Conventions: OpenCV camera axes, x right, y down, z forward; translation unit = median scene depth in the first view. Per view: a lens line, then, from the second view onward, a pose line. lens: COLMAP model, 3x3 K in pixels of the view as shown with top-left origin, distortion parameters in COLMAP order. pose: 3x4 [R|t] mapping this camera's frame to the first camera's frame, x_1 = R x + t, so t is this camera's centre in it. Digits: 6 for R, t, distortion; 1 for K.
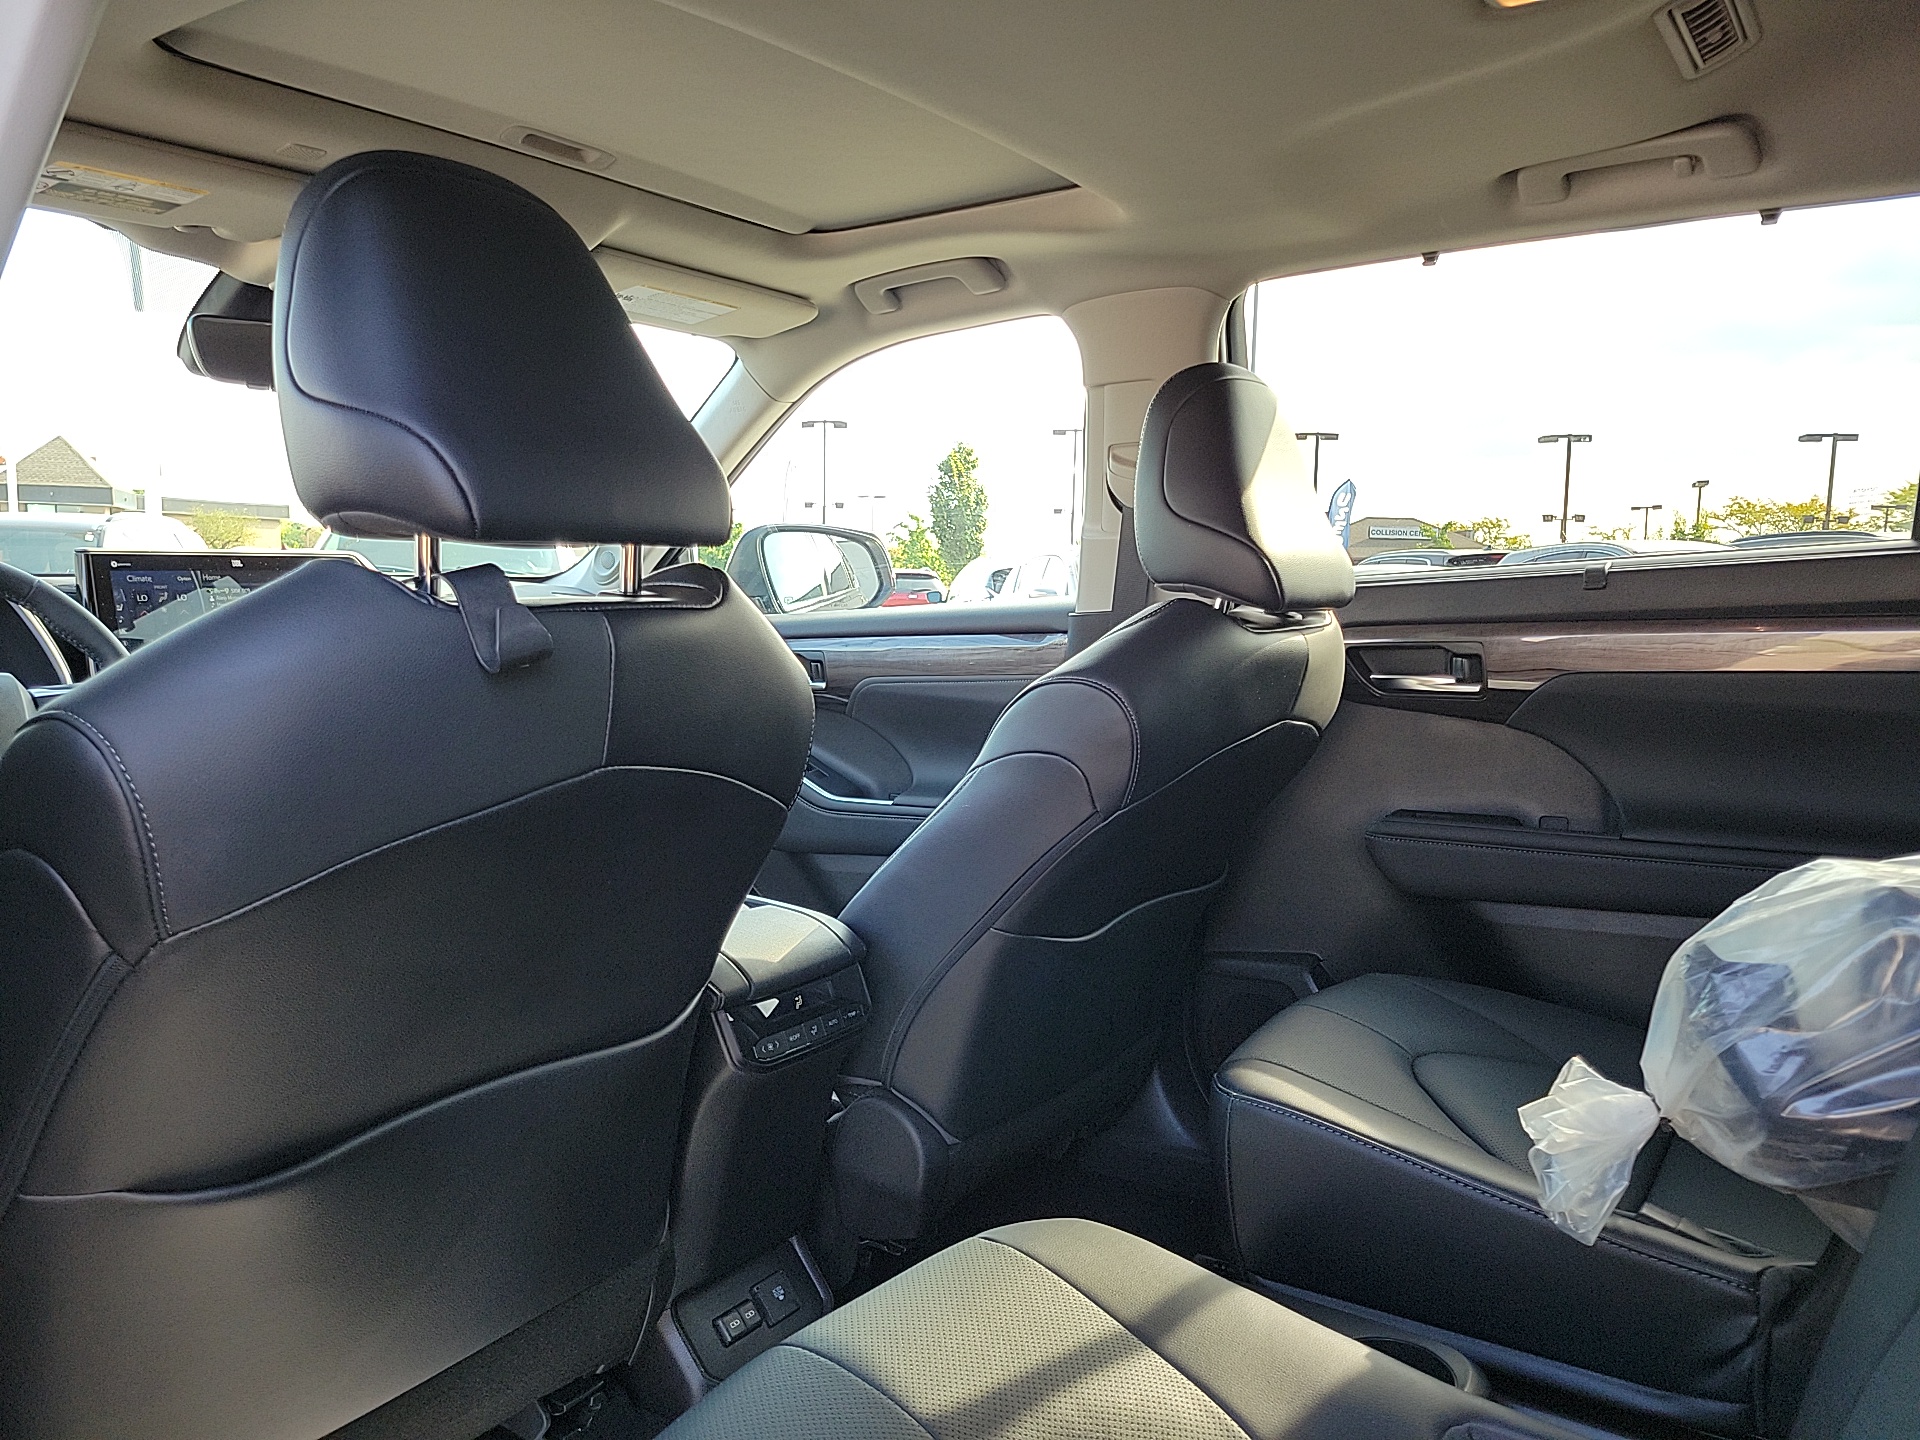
lens RADIAL K [[1485.9, 0, 962.2], [0, 1485.9, 759.0], [0, 0, 1]] dist [0.047261, -0.044847]
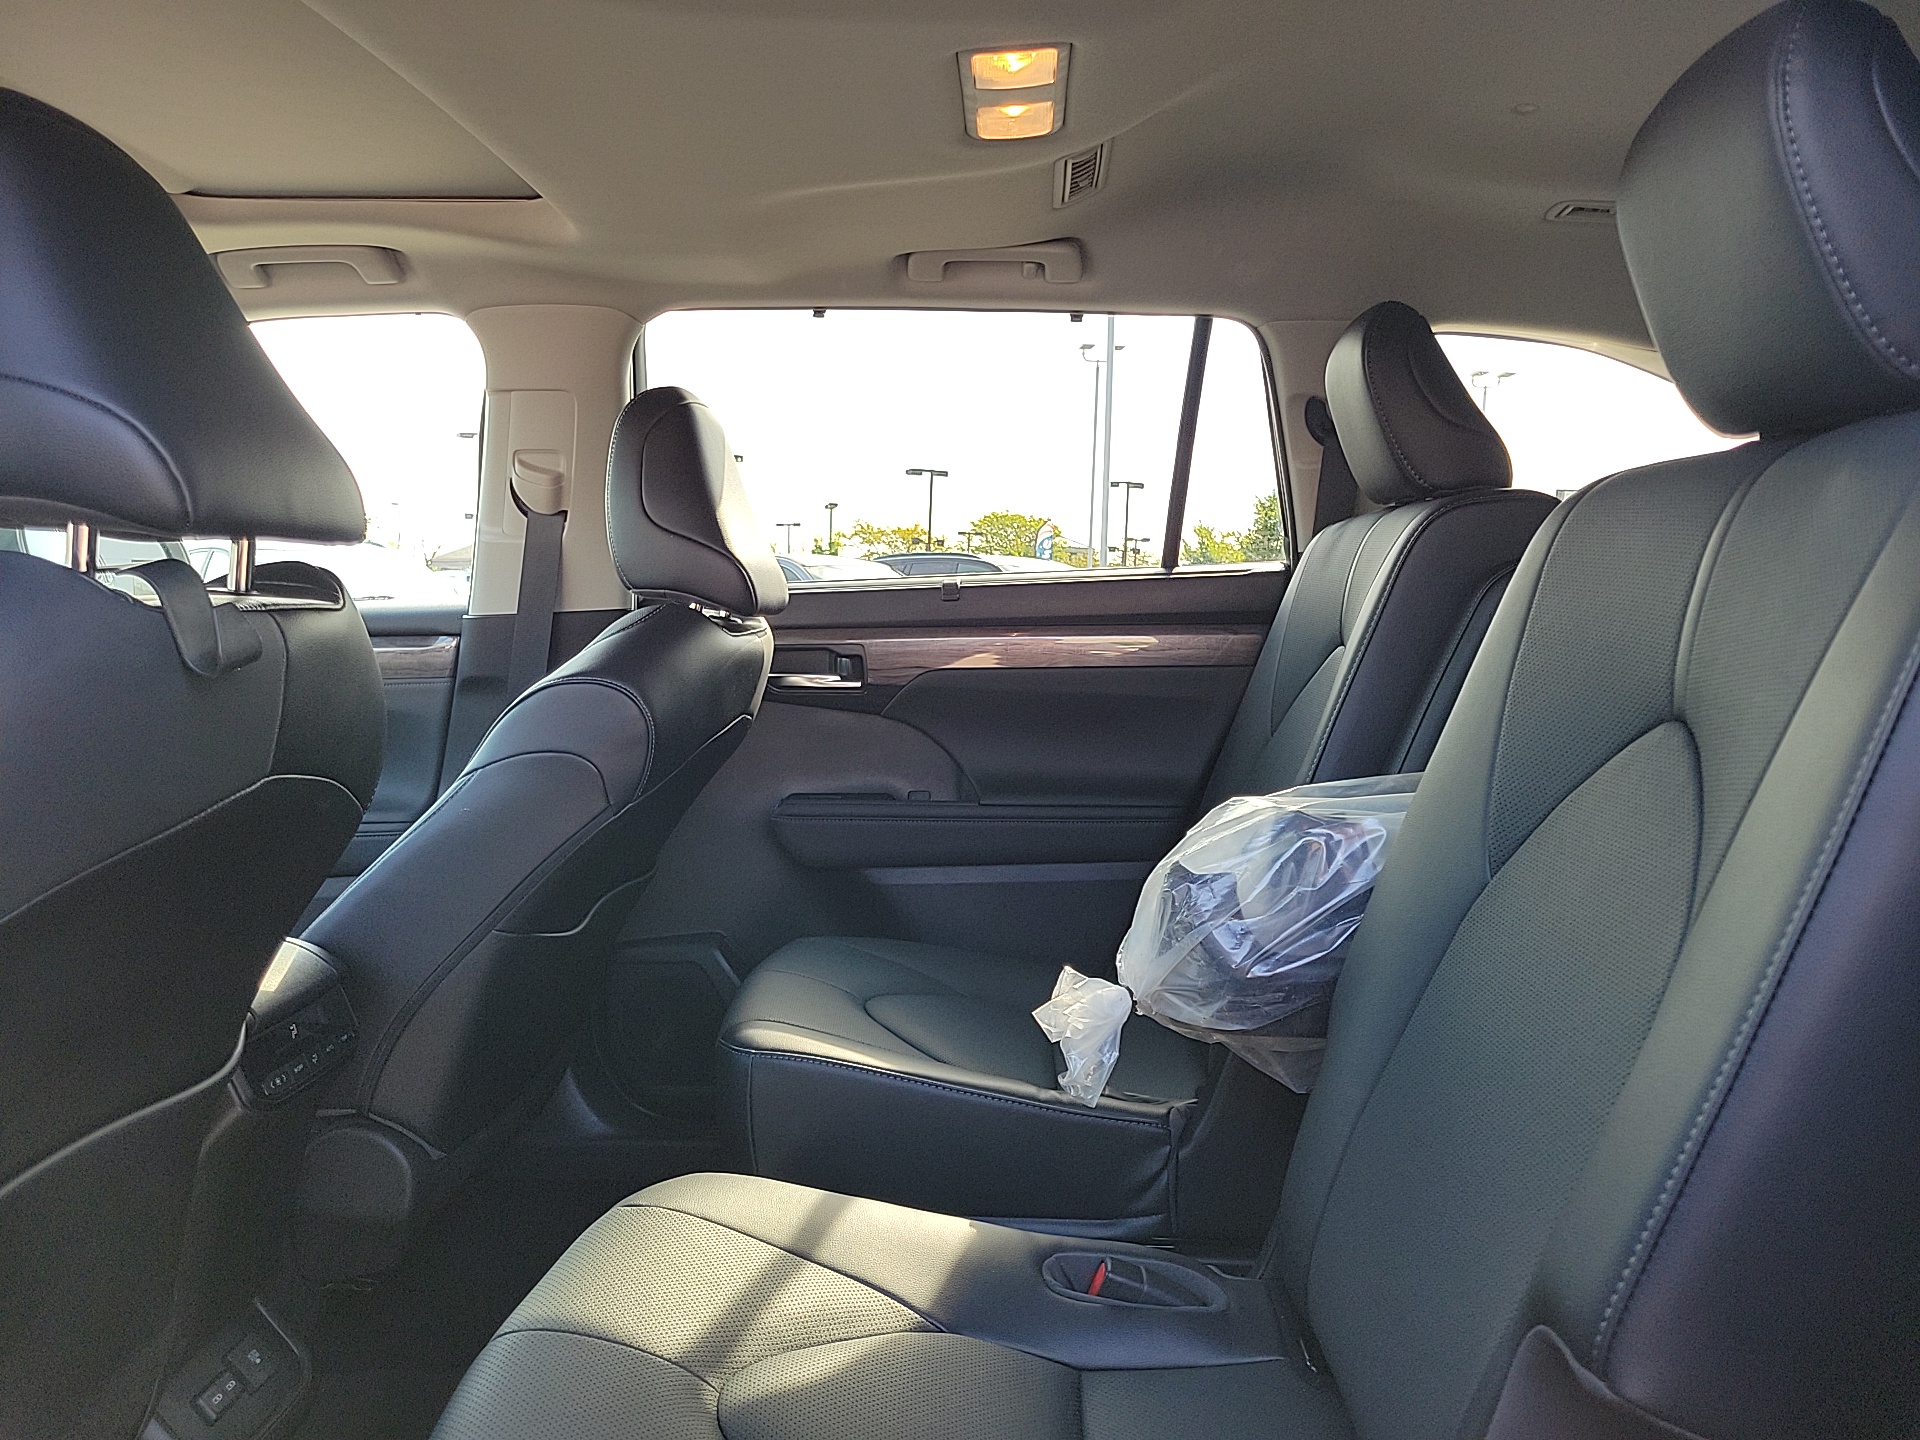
lens RADIAL K [[1485.9, 0, 991.4], [0, 1485.9, 743.4], [0, 0, 1]] dist [0.047261, -0.044847]
pose [[0.835355, -0.039305, 0.548304, -0.244603], [0.046508, 0.998918, 0.000751, 0.003061], [-0.547740, 0.024873, 0.836279, -0.026013]]
